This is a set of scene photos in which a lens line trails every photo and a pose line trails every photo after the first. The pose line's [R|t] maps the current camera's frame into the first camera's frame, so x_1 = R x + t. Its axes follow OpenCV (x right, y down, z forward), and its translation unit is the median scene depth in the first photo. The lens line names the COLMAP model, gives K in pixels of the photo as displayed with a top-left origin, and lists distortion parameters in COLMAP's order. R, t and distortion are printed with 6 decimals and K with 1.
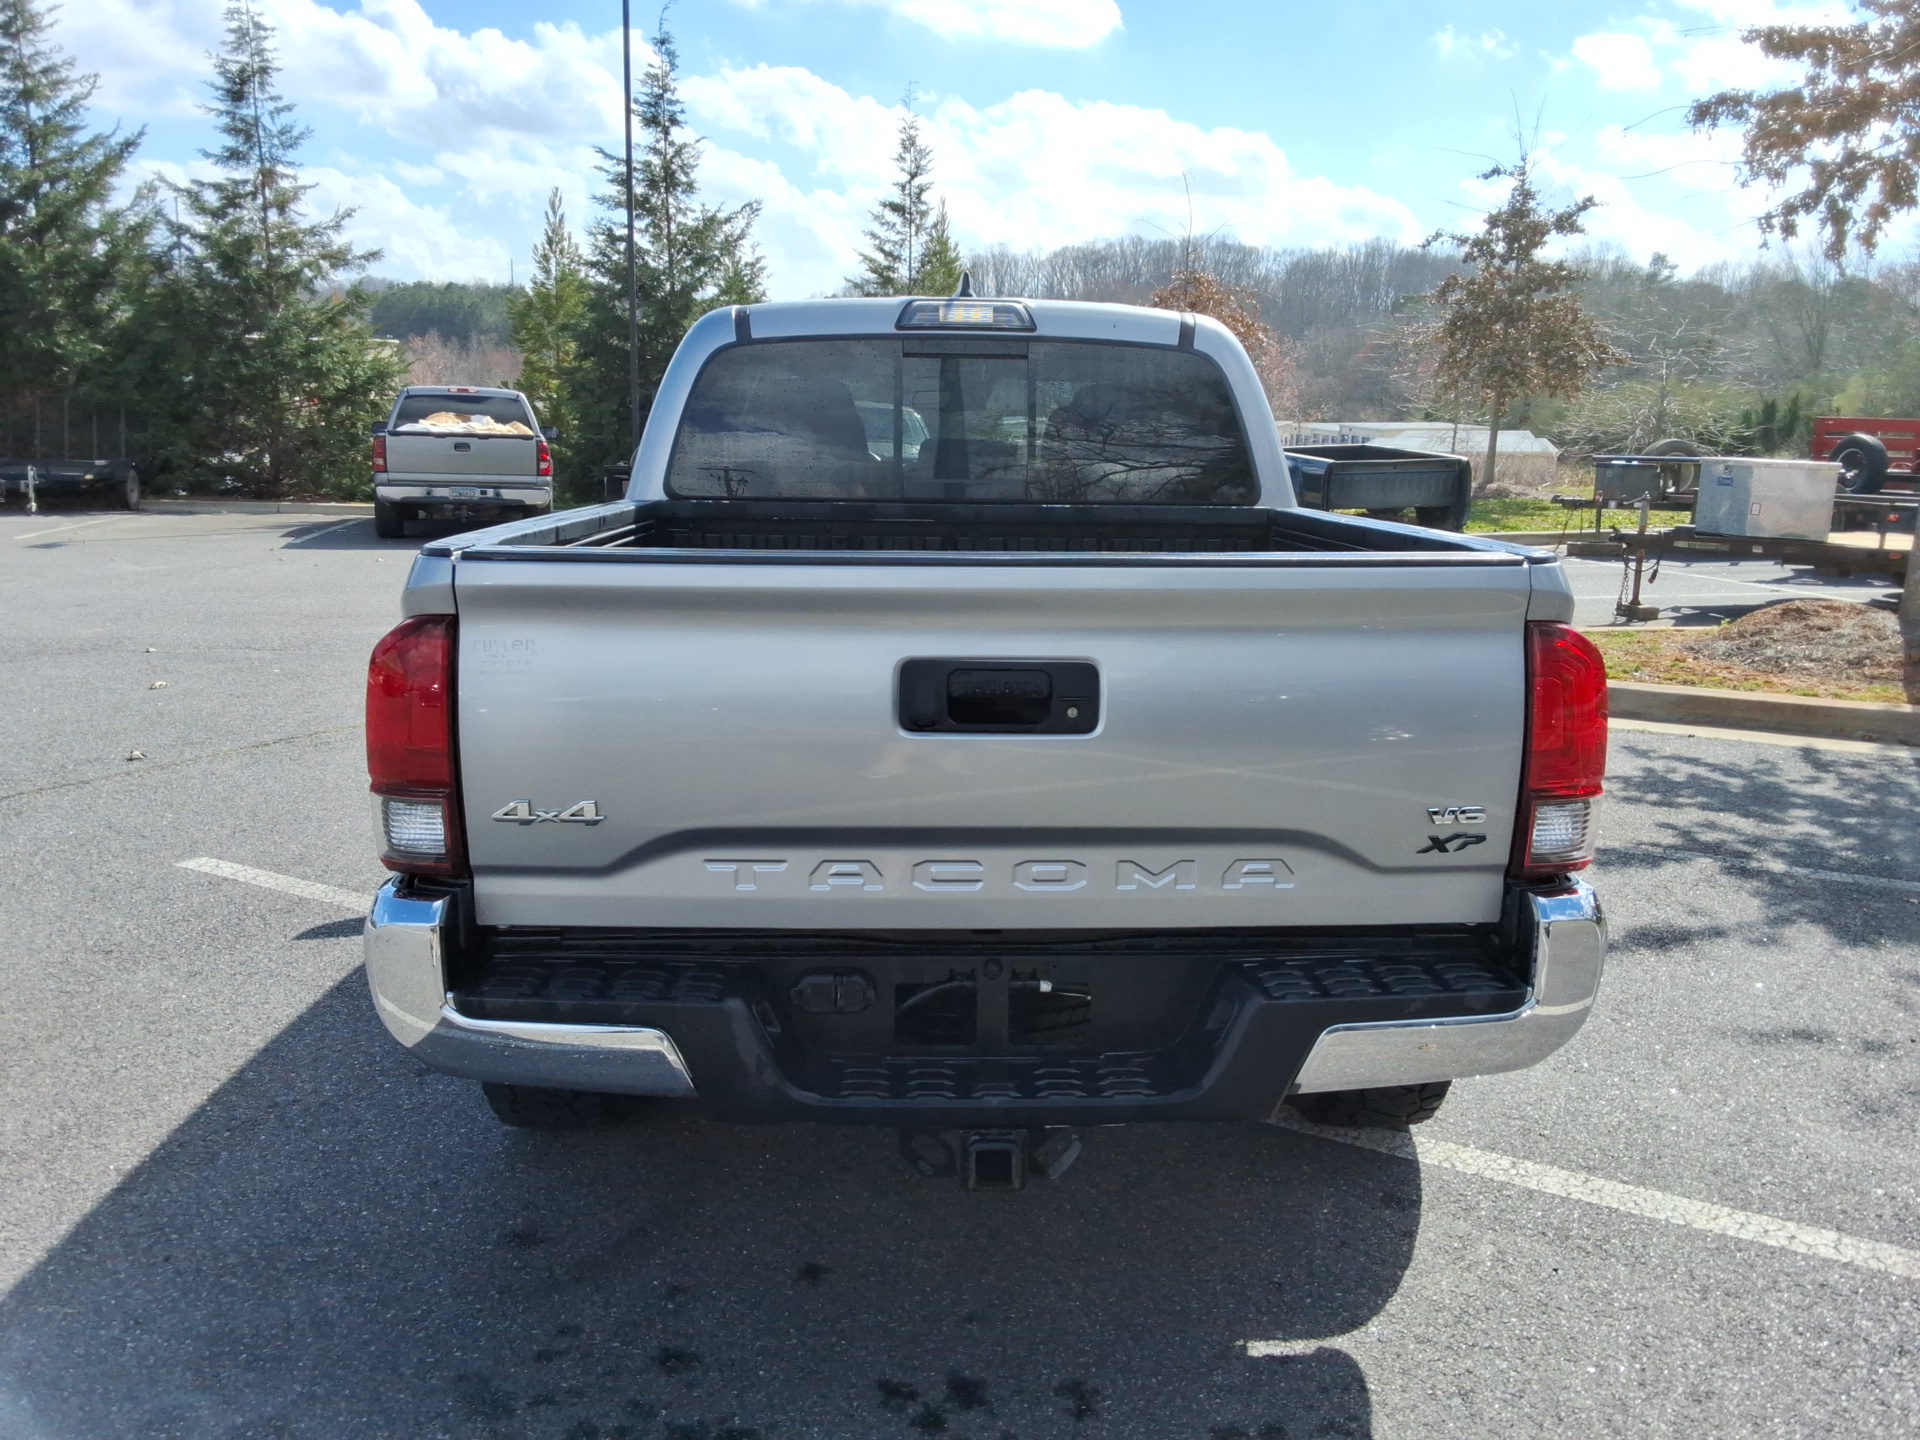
lens RADIAL K [[1554.5, 0, 968.5], [0, 1554.5, 715.1], [0, 0, 1]] dist [0.085798, -0.127725]
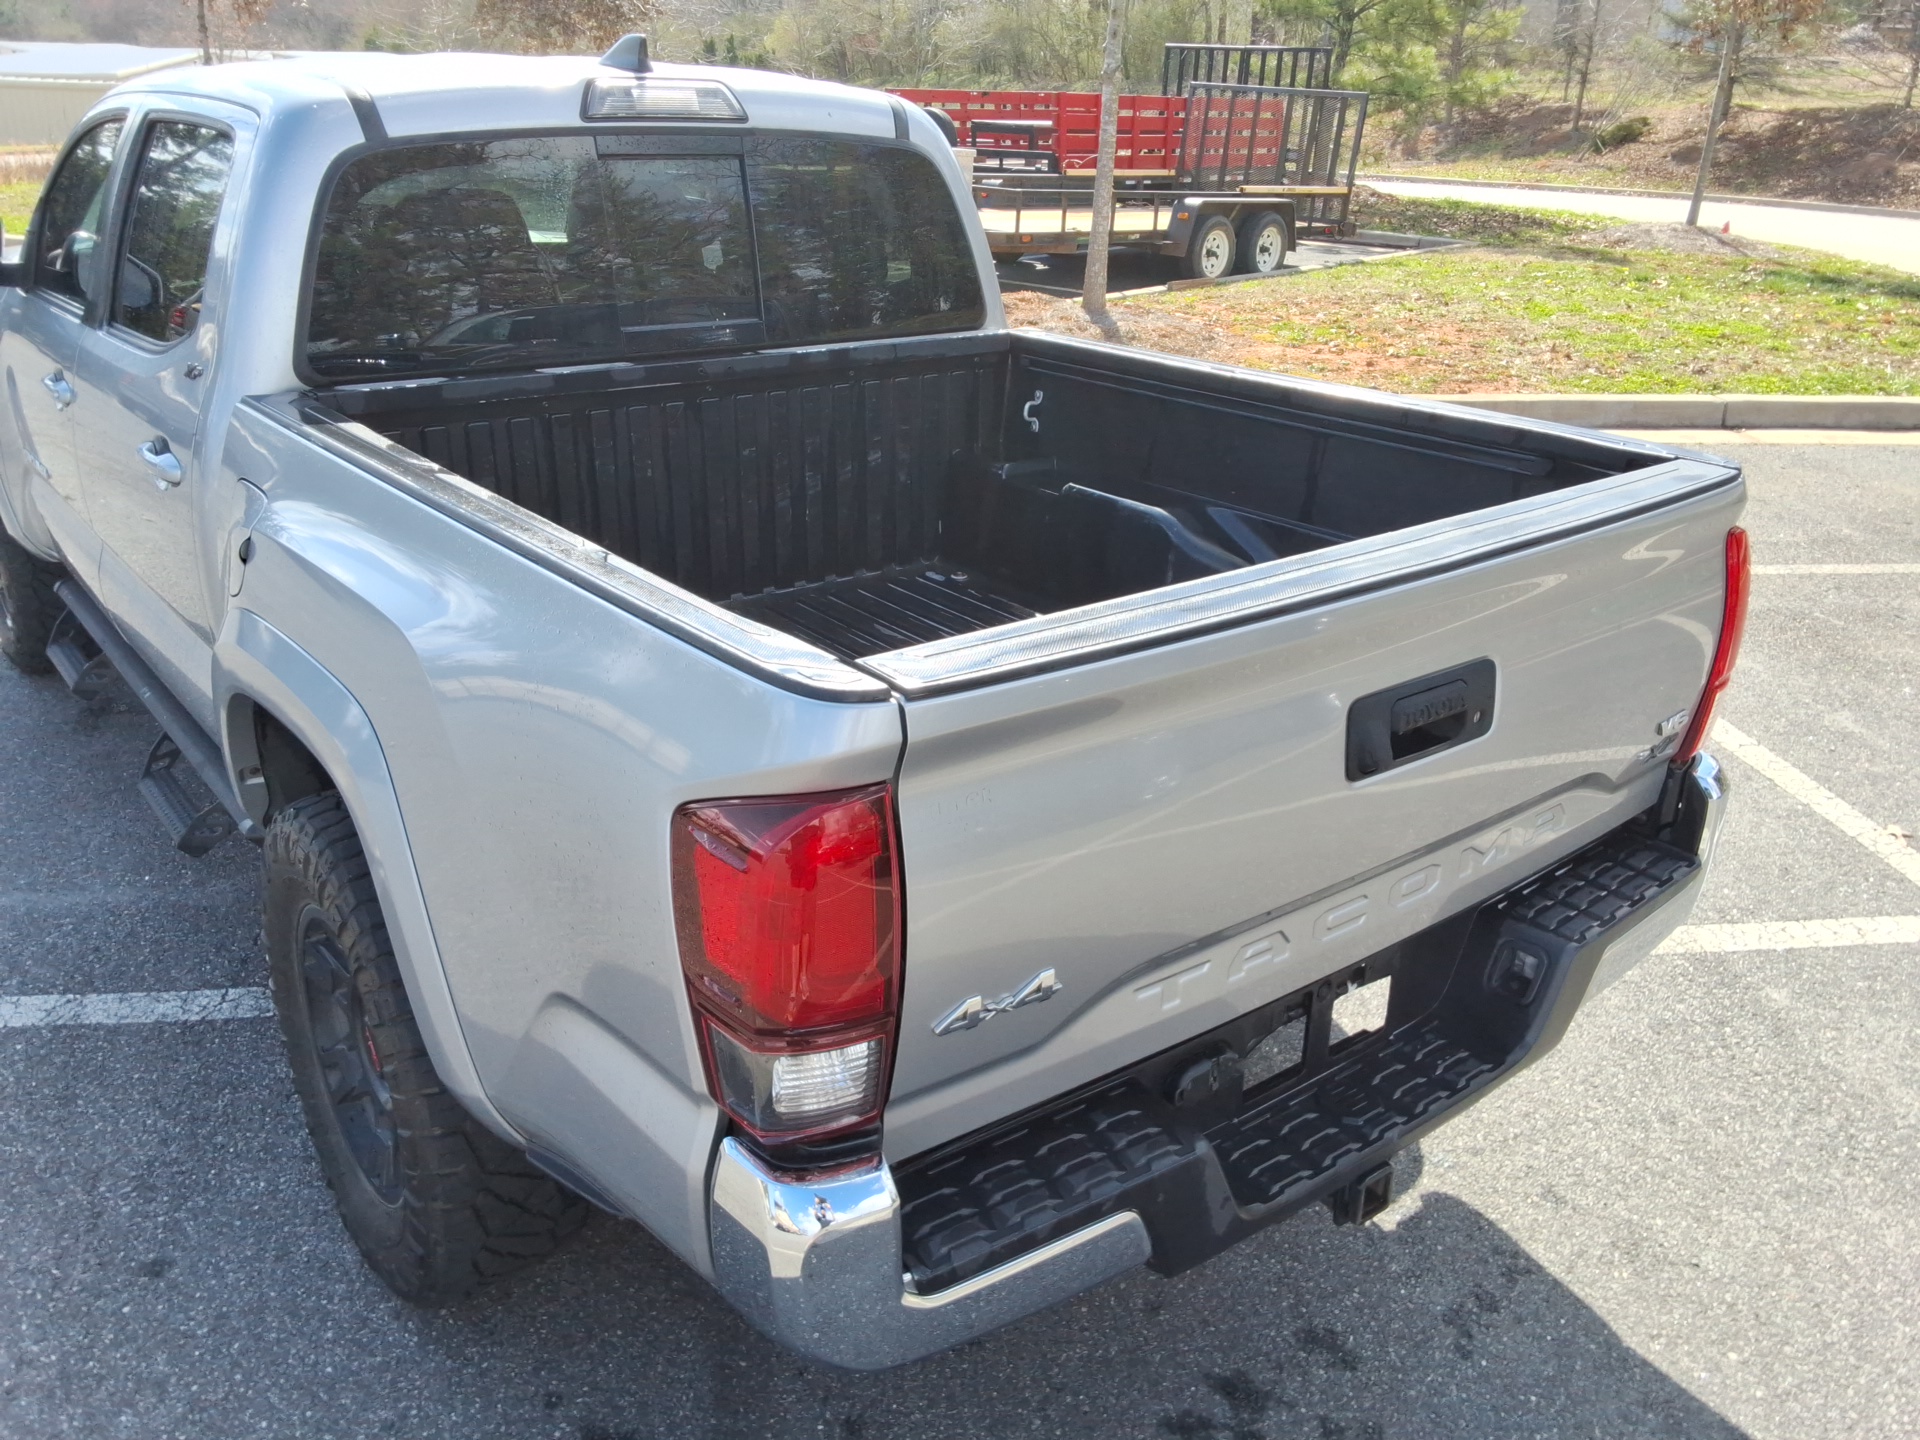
lens RADIAL K [[1554.5, 0, 972.5], [0, 1554.5, 724.5], [0, 0, 1]] dist [0.085798, -0.127725]
pose [[0.802775, -0.223018, 0.553006, -0.064889], [0.095762, 0.963604, 0.249592, -0.024387], [-0.588542, -0.147409, 0.794914, 0.044975]]
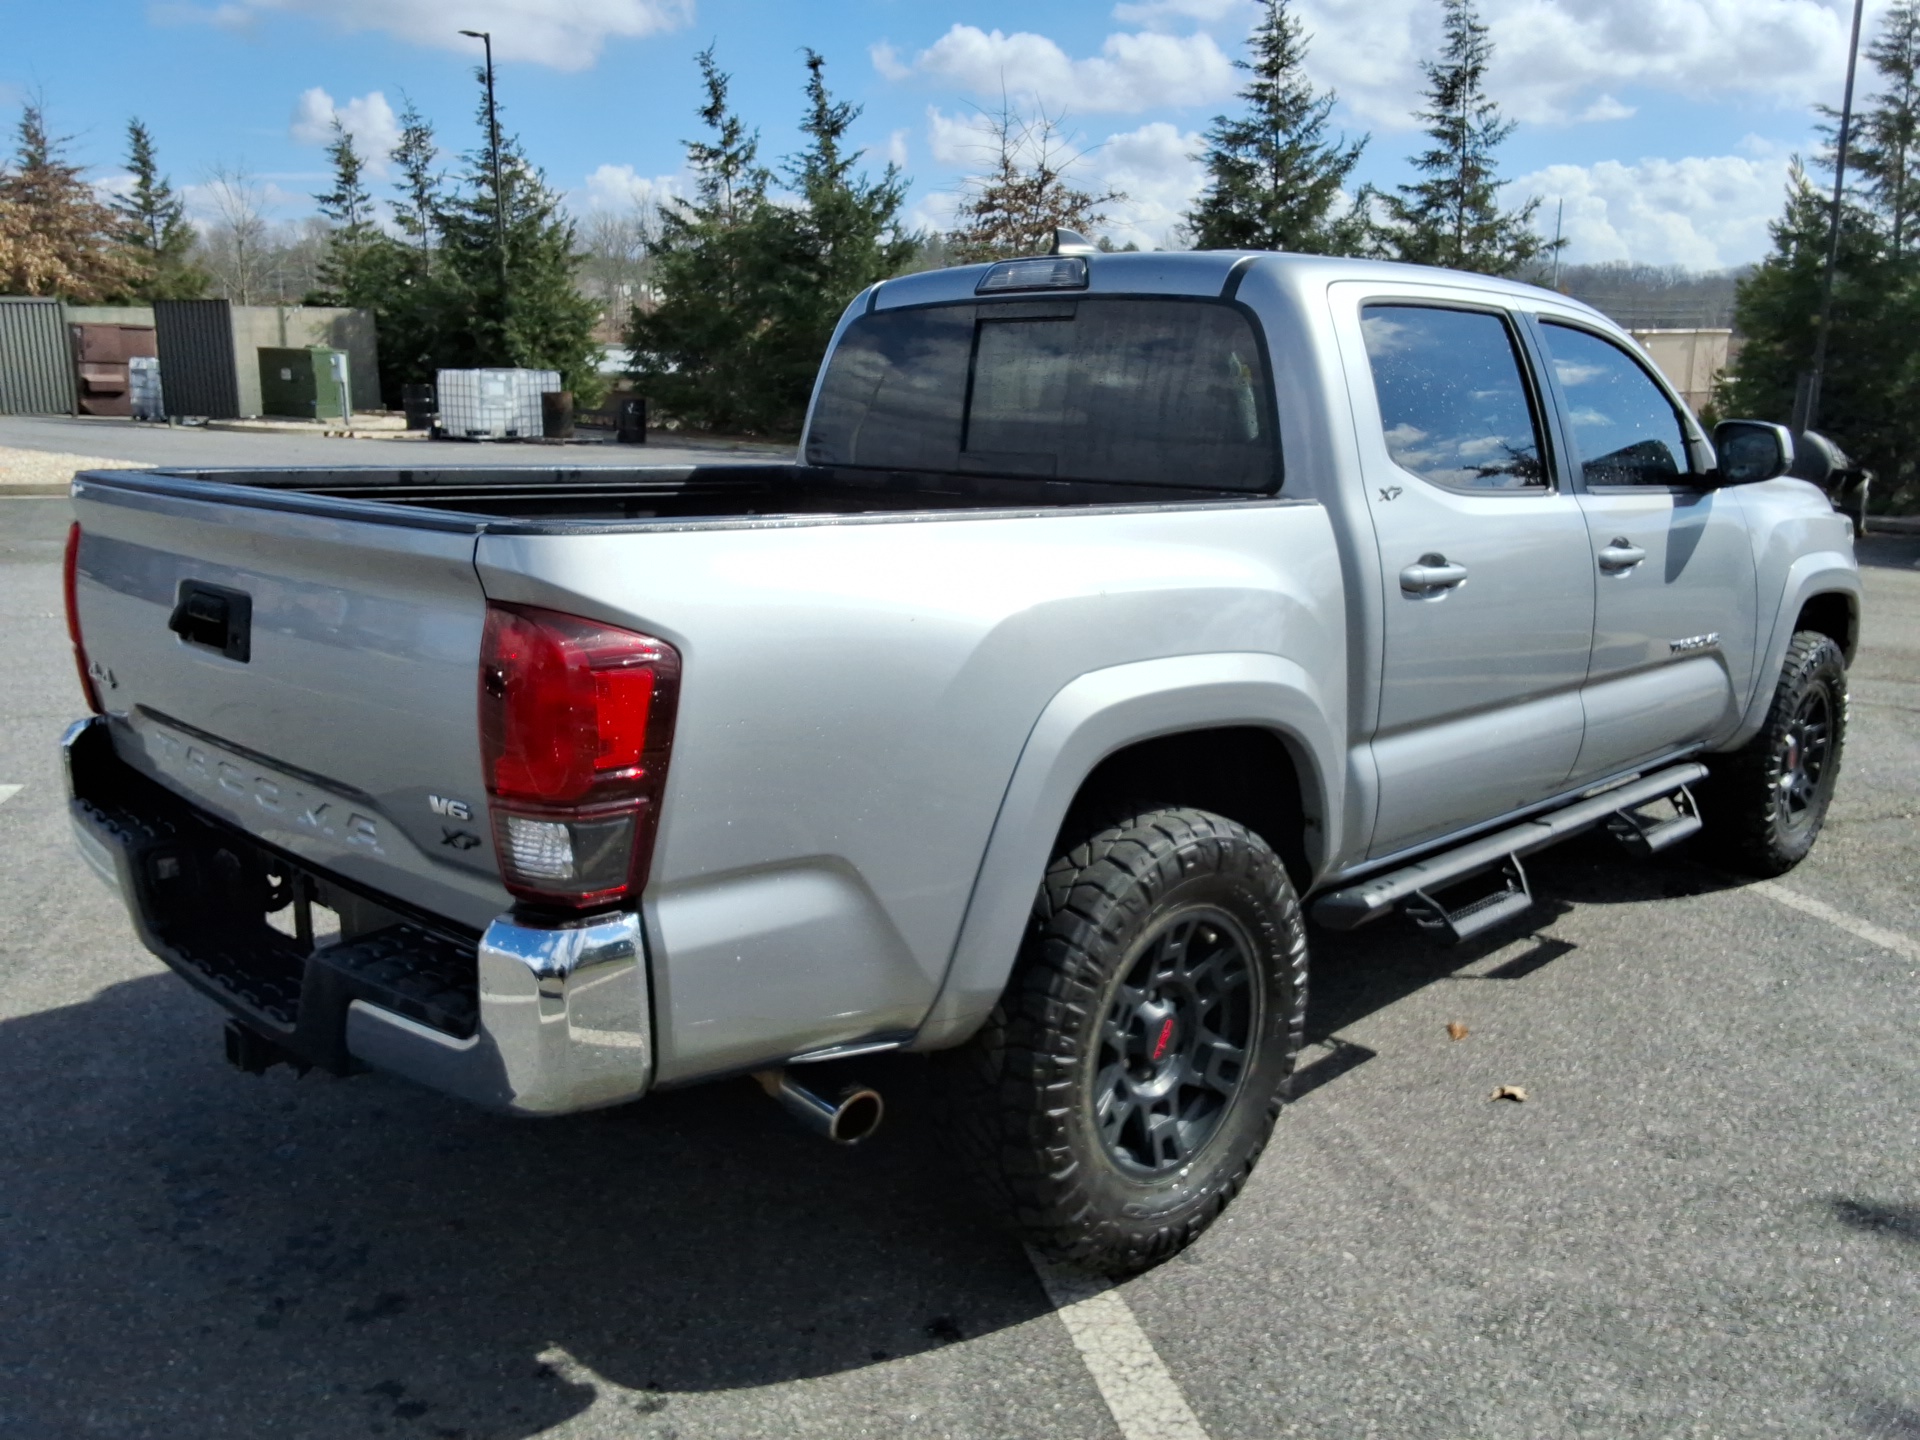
lens RADIAL K [[1554.5, 0, 964.2], [0, 1554.5, 724.1], [0, 0, 1]] dist [0.085798, -0.127725]
pose [[0.690673, 0.145869, -0.708303, 0.116311], [-0.139760, 0.987905, 0.067169, -0.008676], [0.709534, 0.052601, 0.702705, 0.058235]]
